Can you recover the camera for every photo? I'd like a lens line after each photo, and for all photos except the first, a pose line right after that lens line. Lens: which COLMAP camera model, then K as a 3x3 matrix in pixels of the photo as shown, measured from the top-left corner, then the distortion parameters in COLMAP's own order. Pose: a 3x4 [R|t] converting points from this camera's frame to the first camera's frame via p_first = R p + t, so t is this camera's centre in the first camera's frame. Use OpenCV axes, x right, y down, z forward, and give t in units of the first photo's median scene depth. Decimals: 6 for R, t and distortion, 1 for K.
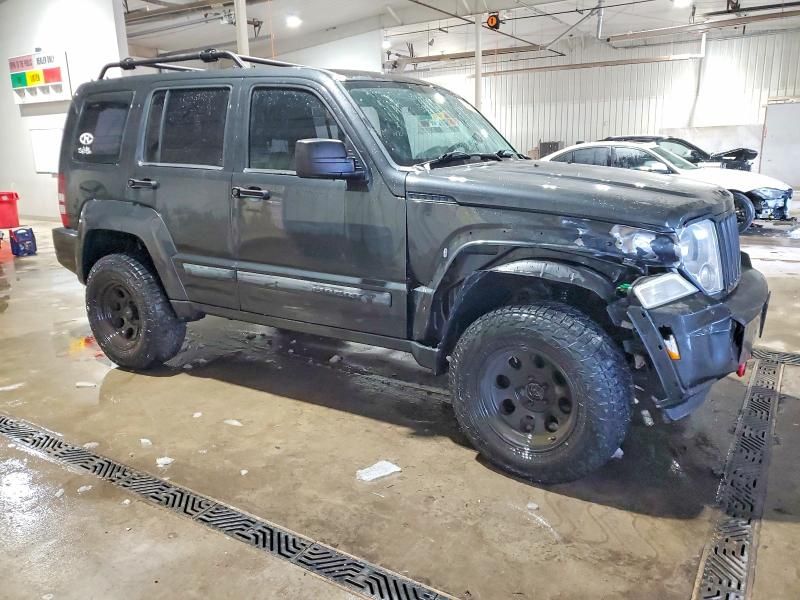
lens RADIAL K [[618.8, 0, 410.7], [0, 618.8, 297.4], [0, 0, 1]] dist [0.025926, 0.005512]
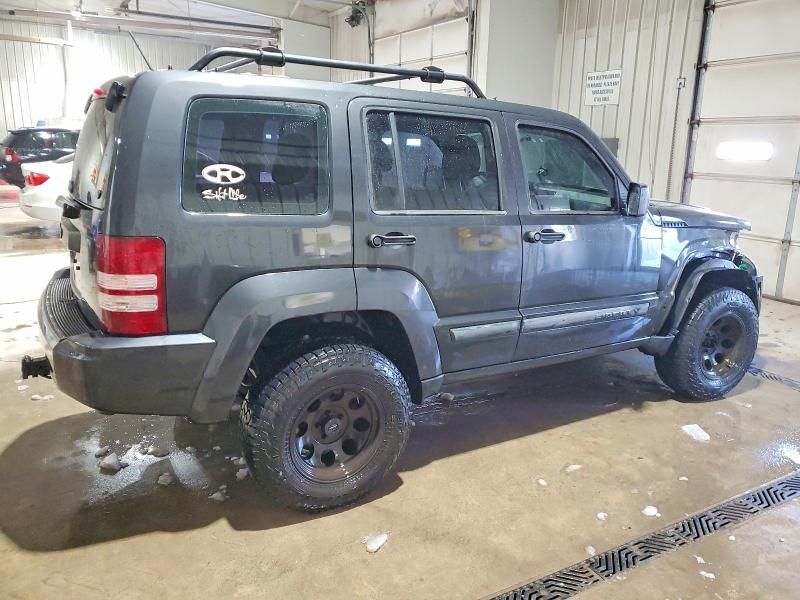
lens RADIAL K [[618.8, 0, 410.7], [0, 618.8, 297.4], [0, 0, 1]] dist [0.025926, 0.005512]
pose [[0.464178, -0.191346, 0.864827, -1.132348], [0.171065, 0.977371, 0.124431, -0.215726], [-0.869066, 0.090184, 0.486406, 0.675448]]
